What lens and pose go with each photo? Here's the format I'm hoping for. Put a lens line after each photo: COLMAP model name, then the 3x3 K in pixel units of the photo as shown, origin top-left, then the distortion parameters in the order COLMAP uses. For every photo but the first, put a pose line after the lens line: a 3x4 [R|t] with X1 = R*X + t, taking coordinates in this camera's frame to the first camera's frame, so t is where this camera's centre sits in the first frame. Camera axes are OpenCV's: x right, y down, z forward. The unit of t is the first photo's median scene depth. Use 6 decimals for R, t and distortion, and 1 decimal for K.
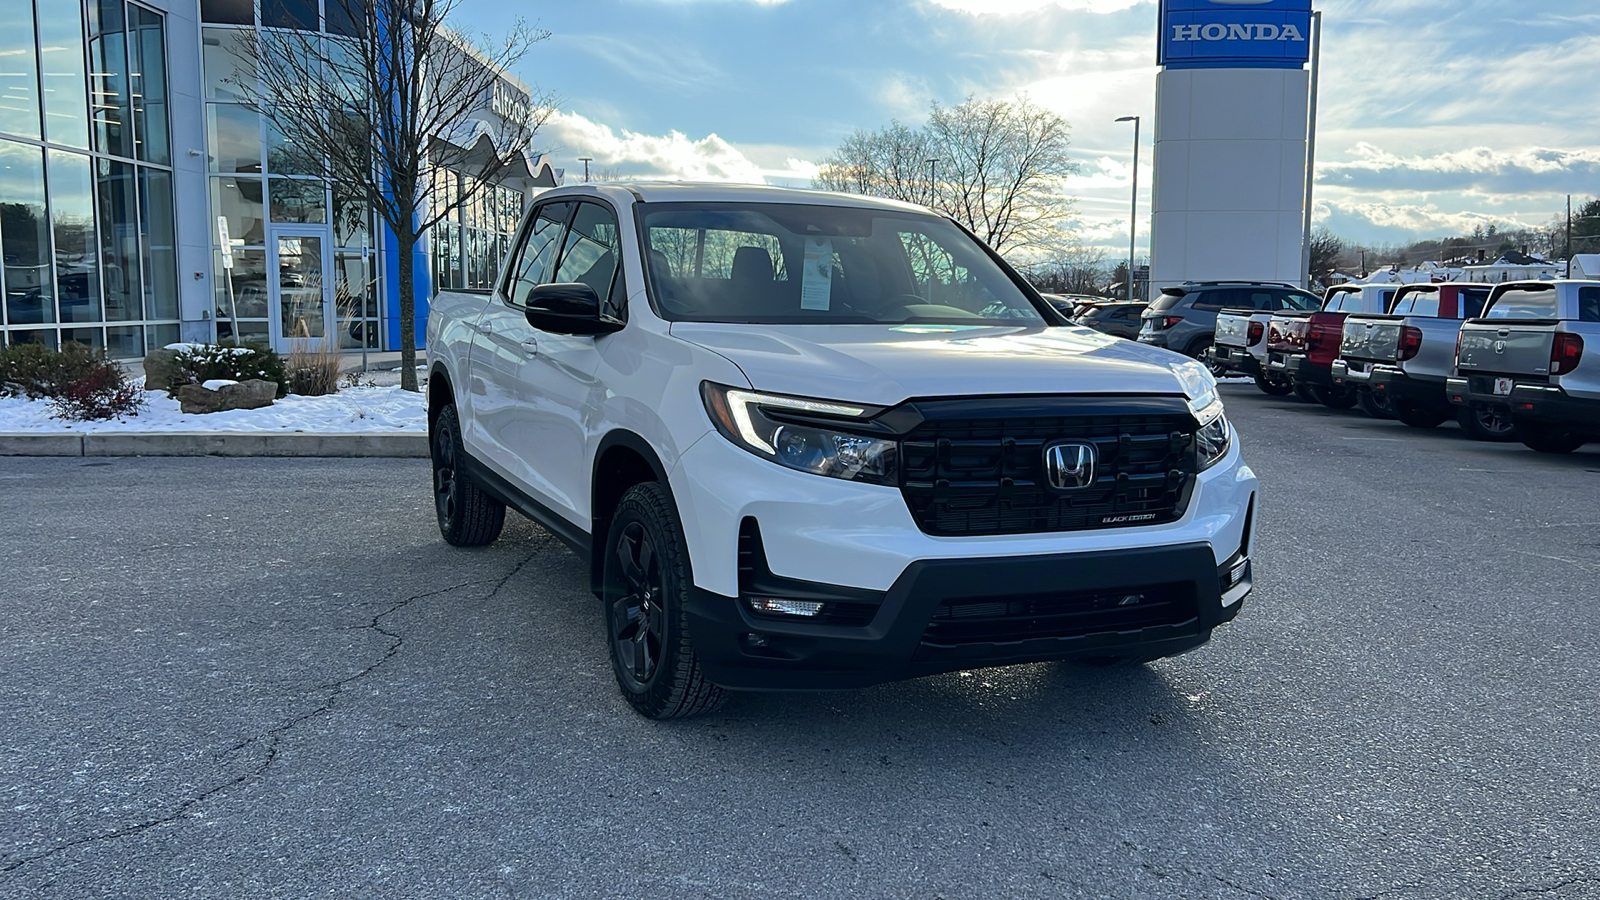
lens RADIAL K [[1374.4, 0, 800.0], [0, 1374.4, 450.0], [0, 0, 1]] dist [0.108683, -0.217507]
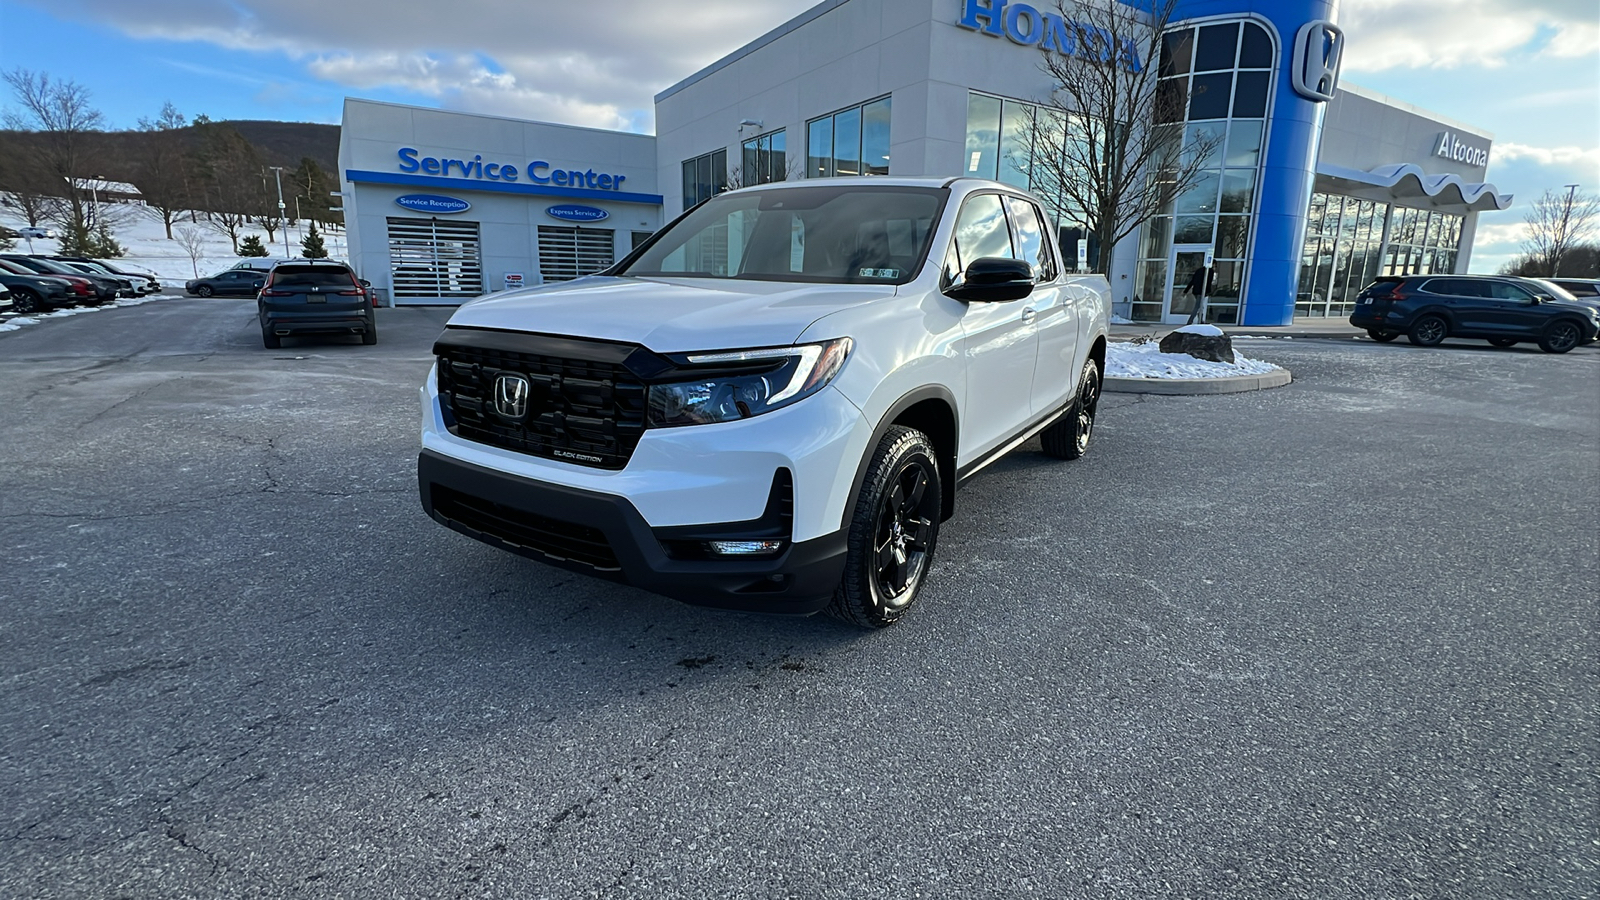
lens RADIAL K [[734.0, 0, 795.5], [0, 734.0, 447.0], [0, 0, 1]] dist [-0.002427, 0.000429]
pose [[0.546087, 0.185294, -0.816980, 0.255573], [-0.106355, 0.982675, 0.151784, -0.019654], [0.830950, 0.004003, 0.556333, 0.268798]]
